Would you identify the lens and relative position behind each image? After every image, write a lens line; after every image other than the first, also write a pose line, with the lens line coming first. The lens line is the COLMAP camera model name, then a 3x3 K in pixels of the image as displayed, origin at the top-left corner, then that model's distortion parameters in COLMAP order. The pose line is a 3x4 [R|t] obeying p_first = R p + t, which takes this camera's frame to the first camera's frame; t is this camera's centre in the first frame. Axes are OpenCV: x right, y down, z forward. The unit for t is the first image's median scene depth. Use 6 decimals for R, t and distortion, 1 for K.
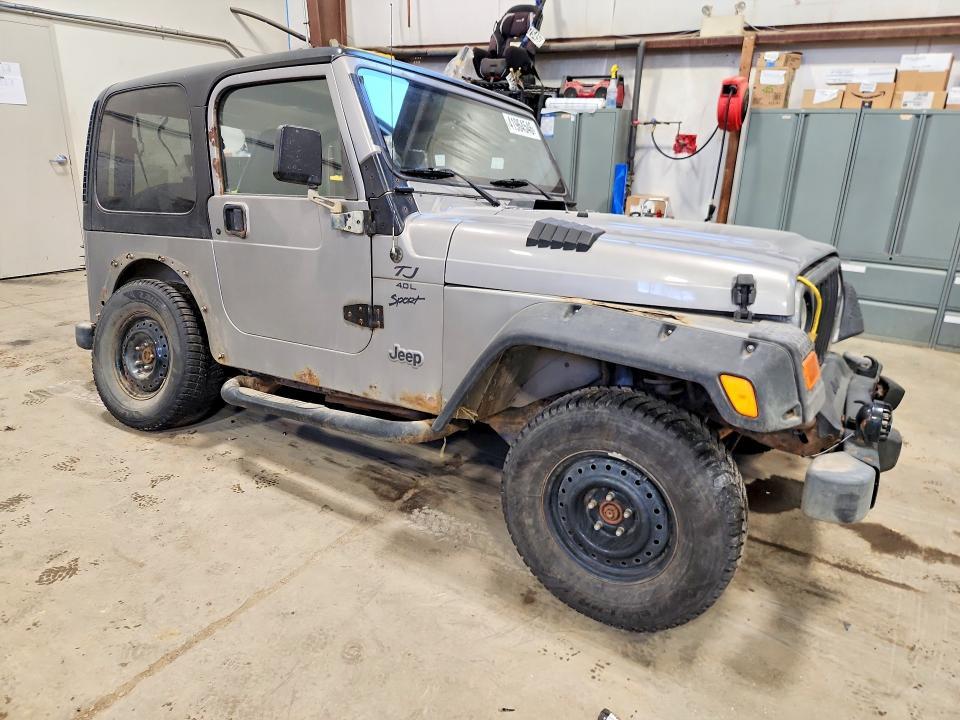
lens RADIAL K [[682.4, 0, 489.5], [0, 682.4, 379.5], [0, 0, 1]] dist [0.075048, -0.077943]
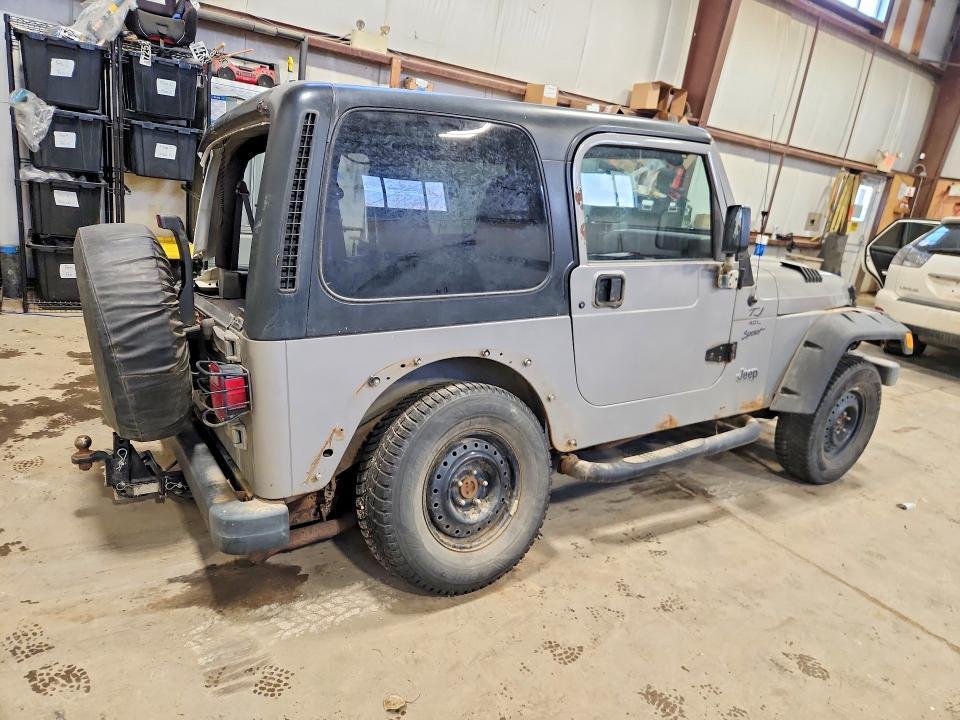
lens RADIAL K [[682.4, 0, 489.5], [0, 682.4, 379.5], [0, 0, 1]] dist [0.075048, -0.077943]
pose [[0.359921, -0.260723, 0.895813, -1.283299], [0.185700, 0.960968, 0.205076, -0.335282], [-0.914315, 0.092541, 0.394289, 0.801916]]
